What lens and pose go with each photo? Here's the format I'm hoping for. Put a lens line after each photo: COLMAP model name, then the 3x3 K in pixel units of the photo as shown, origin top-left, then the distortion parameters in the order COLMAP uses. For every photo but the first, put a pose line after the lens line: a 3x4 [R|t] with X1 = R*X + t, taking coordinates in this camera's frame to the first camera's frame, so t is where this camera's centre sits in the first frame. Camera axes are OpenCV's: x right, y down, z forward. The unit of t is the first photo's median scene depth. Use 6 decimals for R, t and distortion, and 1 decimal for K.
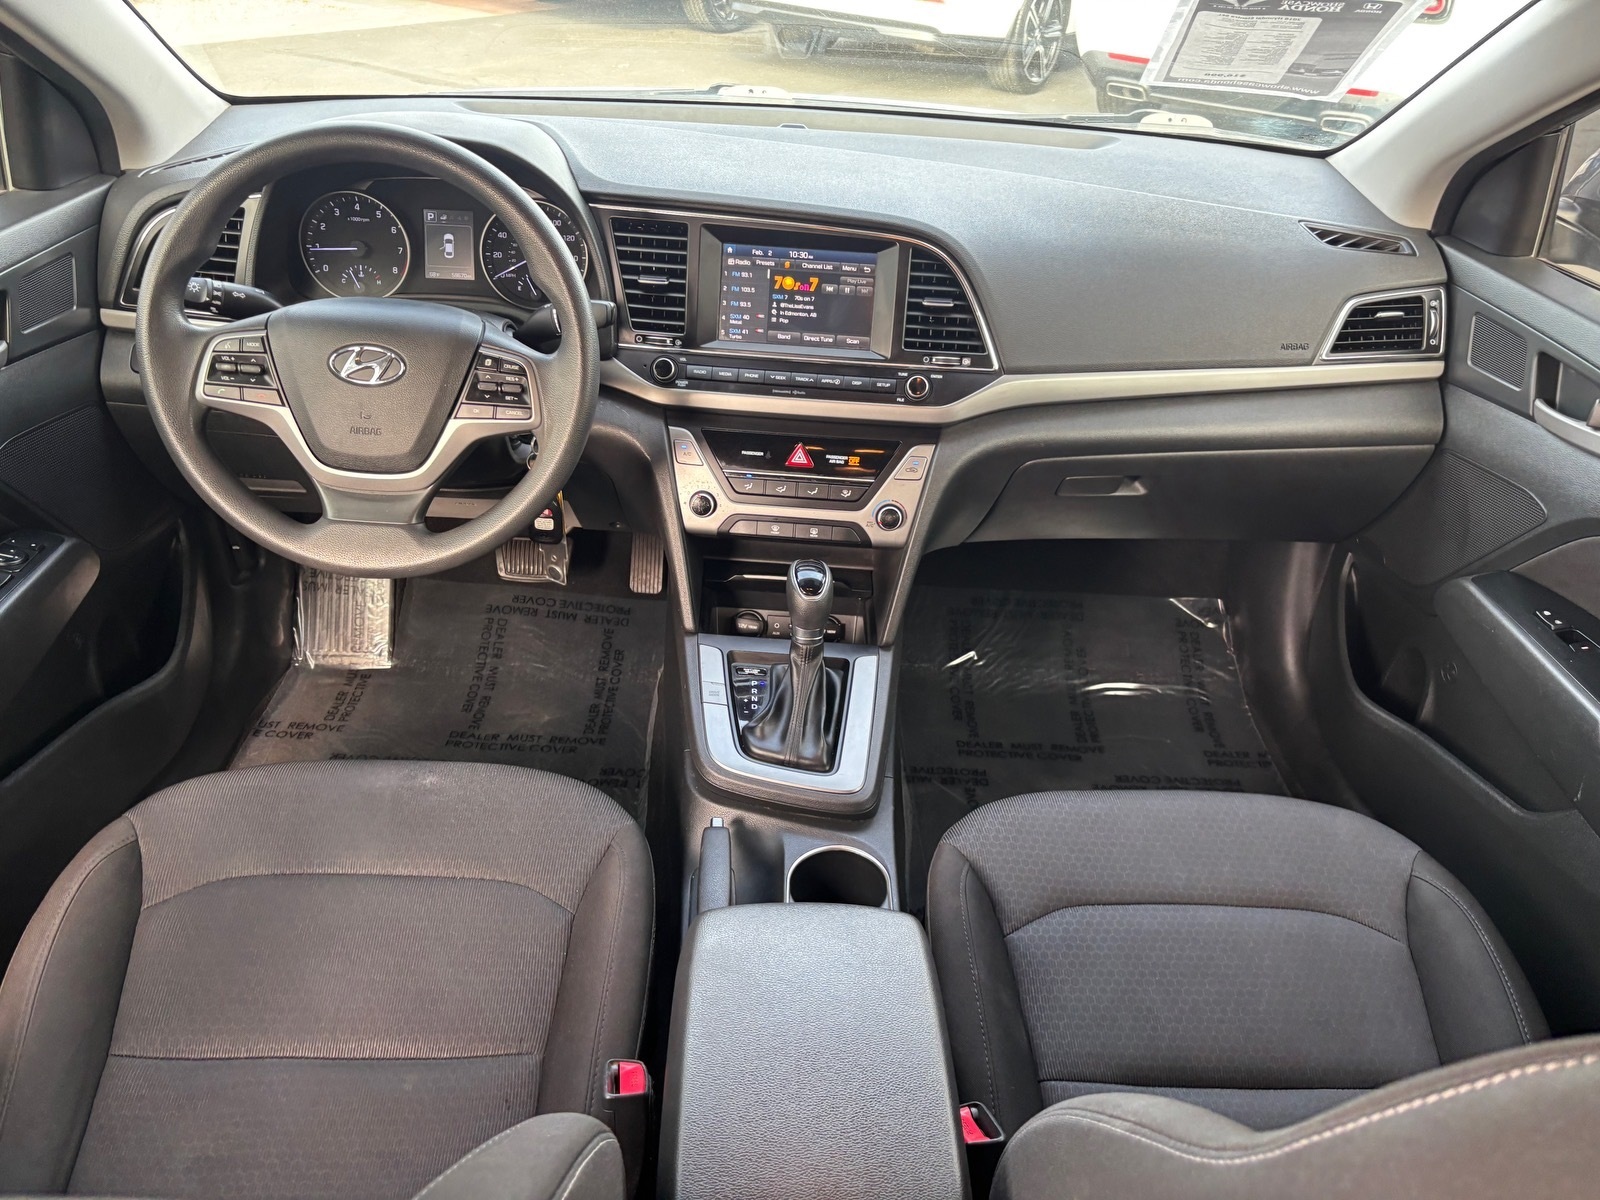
lens RADIAL K [[1169.7, 0, 800.0], [0, 1169.7, 600.0], [0, 0, 1]] dist [0.008400, 0.000523]
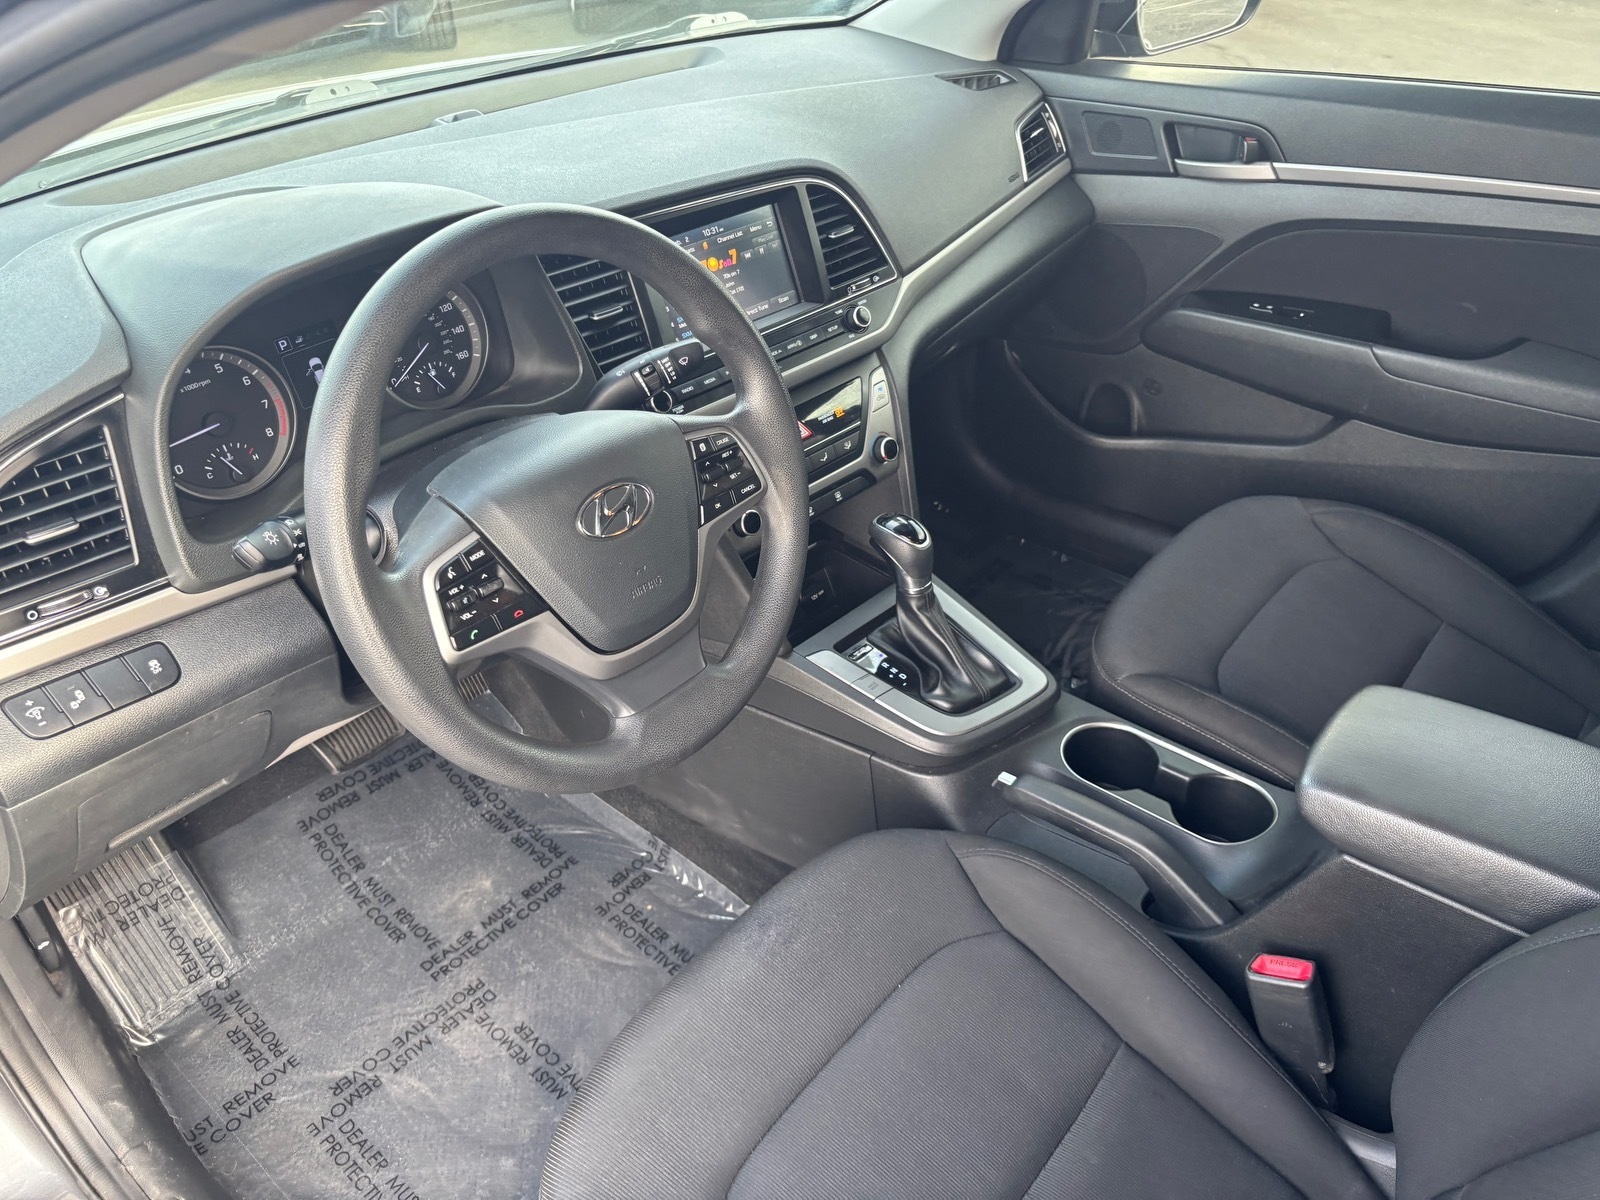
lens RADIAL K [[1190.7, 0, 777.3], [0, 1190.7, 596.0], [0, 0, 1]] dist [-0.007237, -0.008302]
pose [[0.661205, -0.481773, 0.575067, -0.637999], [0.446419, 0.868732, 0.214509, -0.222921], [-0.602924, 0.114887, 0.789483, 0.265484]]
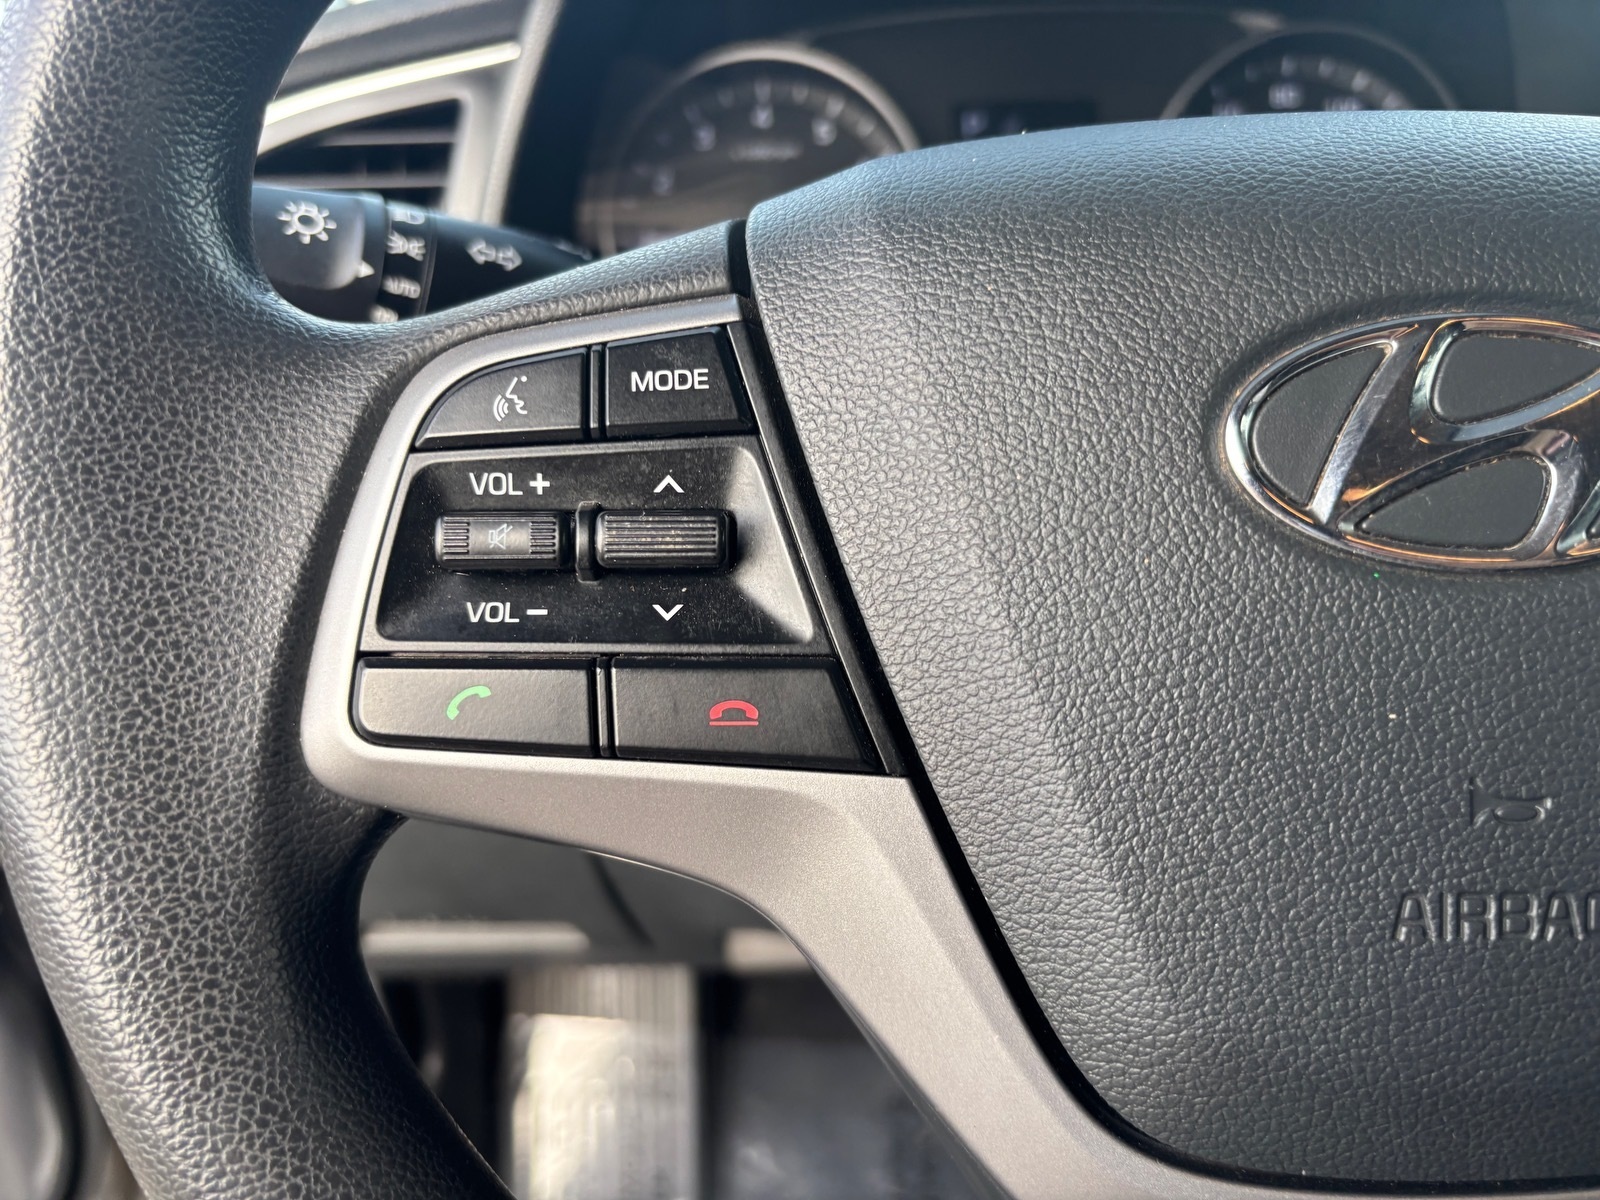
lens RADIAL K [[1233.3, 0, 802.9], [0, 1233.3, 627.1], [0, 0, 1]] dist [-0.008508, -0.026769]
pose [[0.993486, -0.077558, -0.083489, -0.361653], [0.061720, 0.982112, -0.177897, -0.129402], [0.095793, 0.171585, 0.980501, 0.701461]]
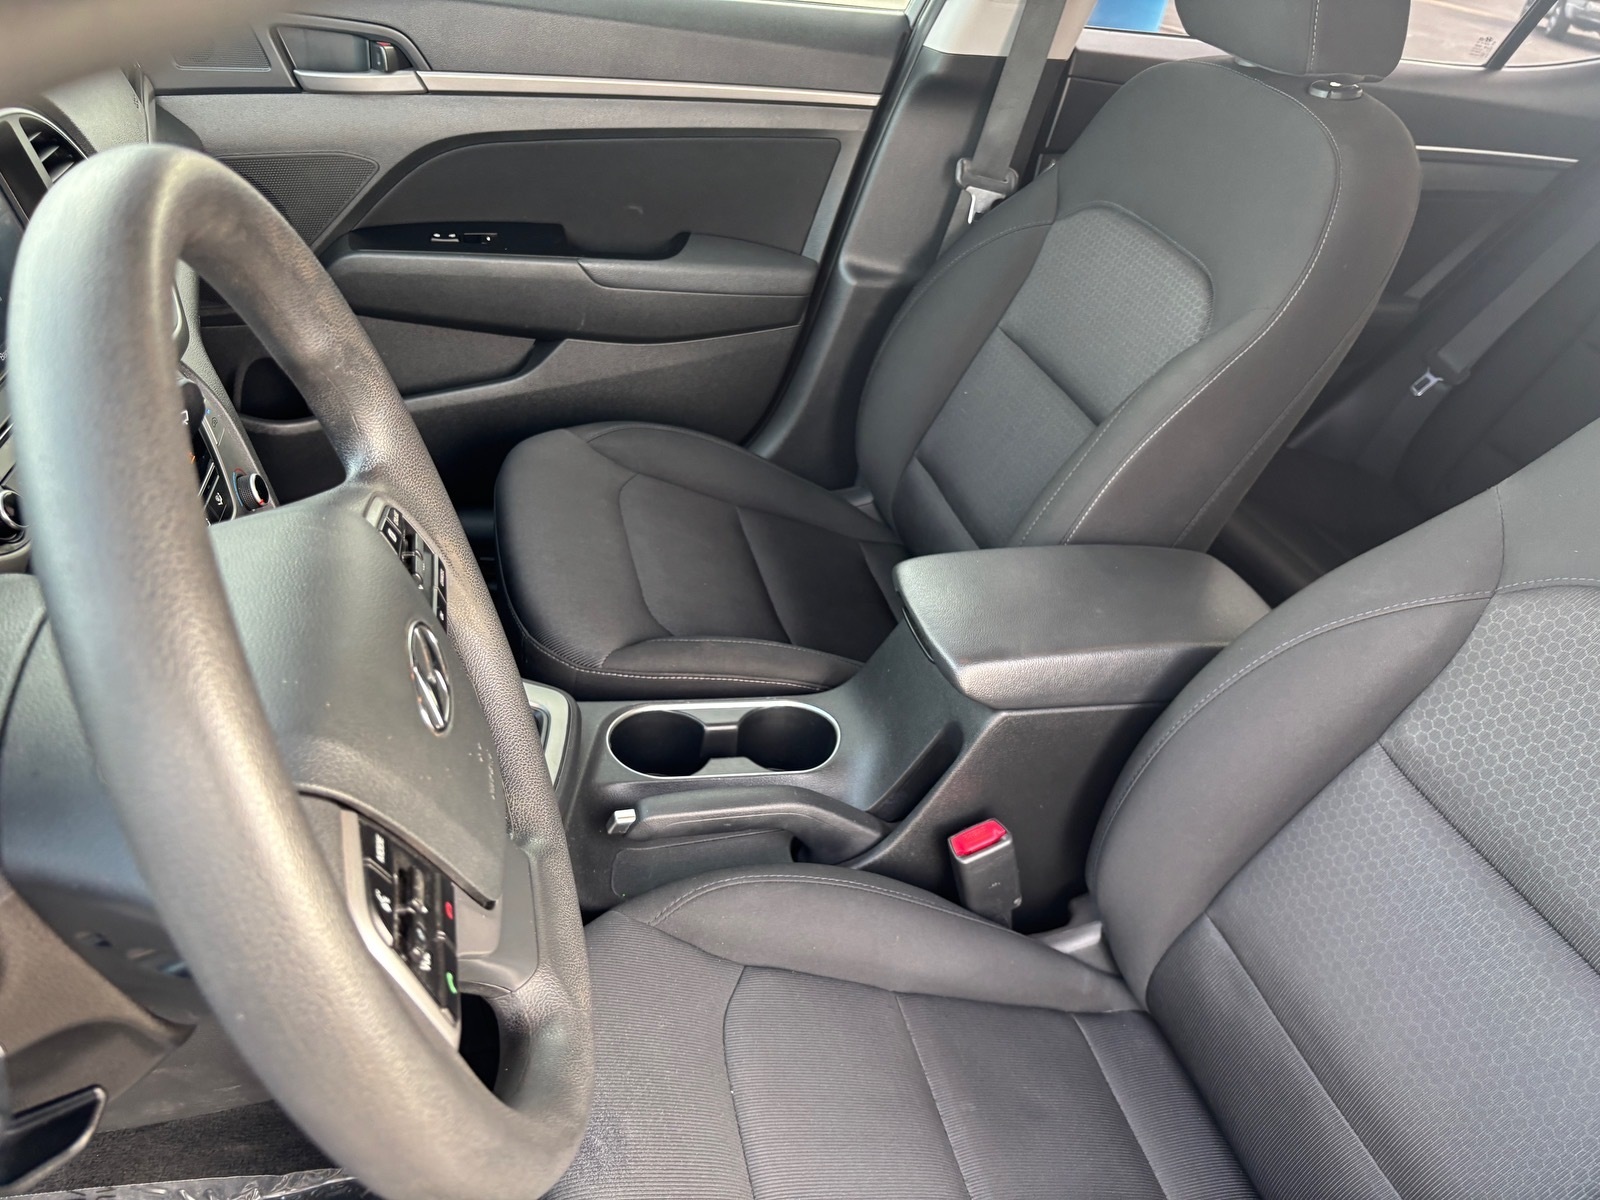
lens RADIAL K [[1234.5, 0, 800.0], [0, 1234.5, 600.0], [0, 0, 1]] dist [0.014649, -0.001932]
pose [[-0.227066, -0.602422, 0.765198, -0.614647], [0.353500, 0.681149, 0.641150, -0.390205], [-0.907457, 0.416081, 0.058290, 0.683840]]
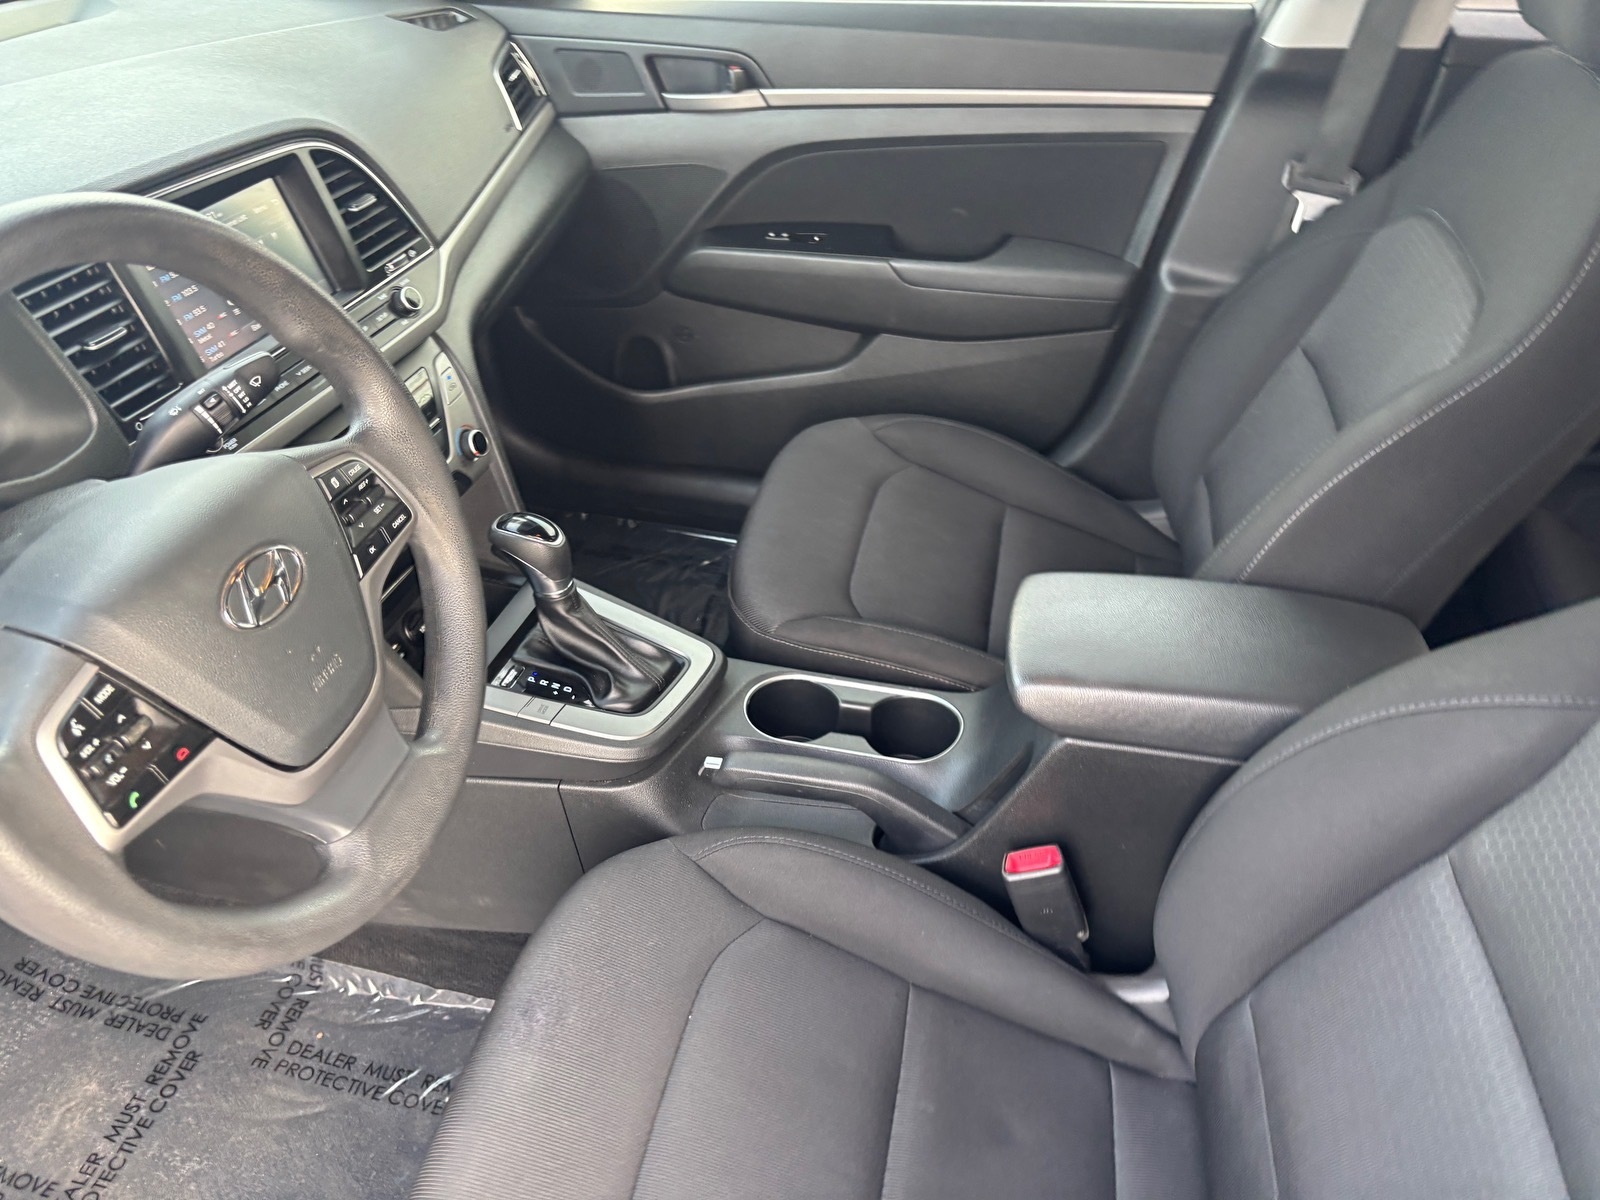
lens RADIAL K [[1202.7, 0, 798.1], [0, 1202.7, 620.6], [0, 0, 1]] dist [-0.004560, -0.019620]
pose [[0.218886, -0.624984, 0.749322, -0.636507], [0.498661, 0.731736, 0.464651, -0.274130], [-0.838705, 0.271952, 0.471822, 0.404902]]
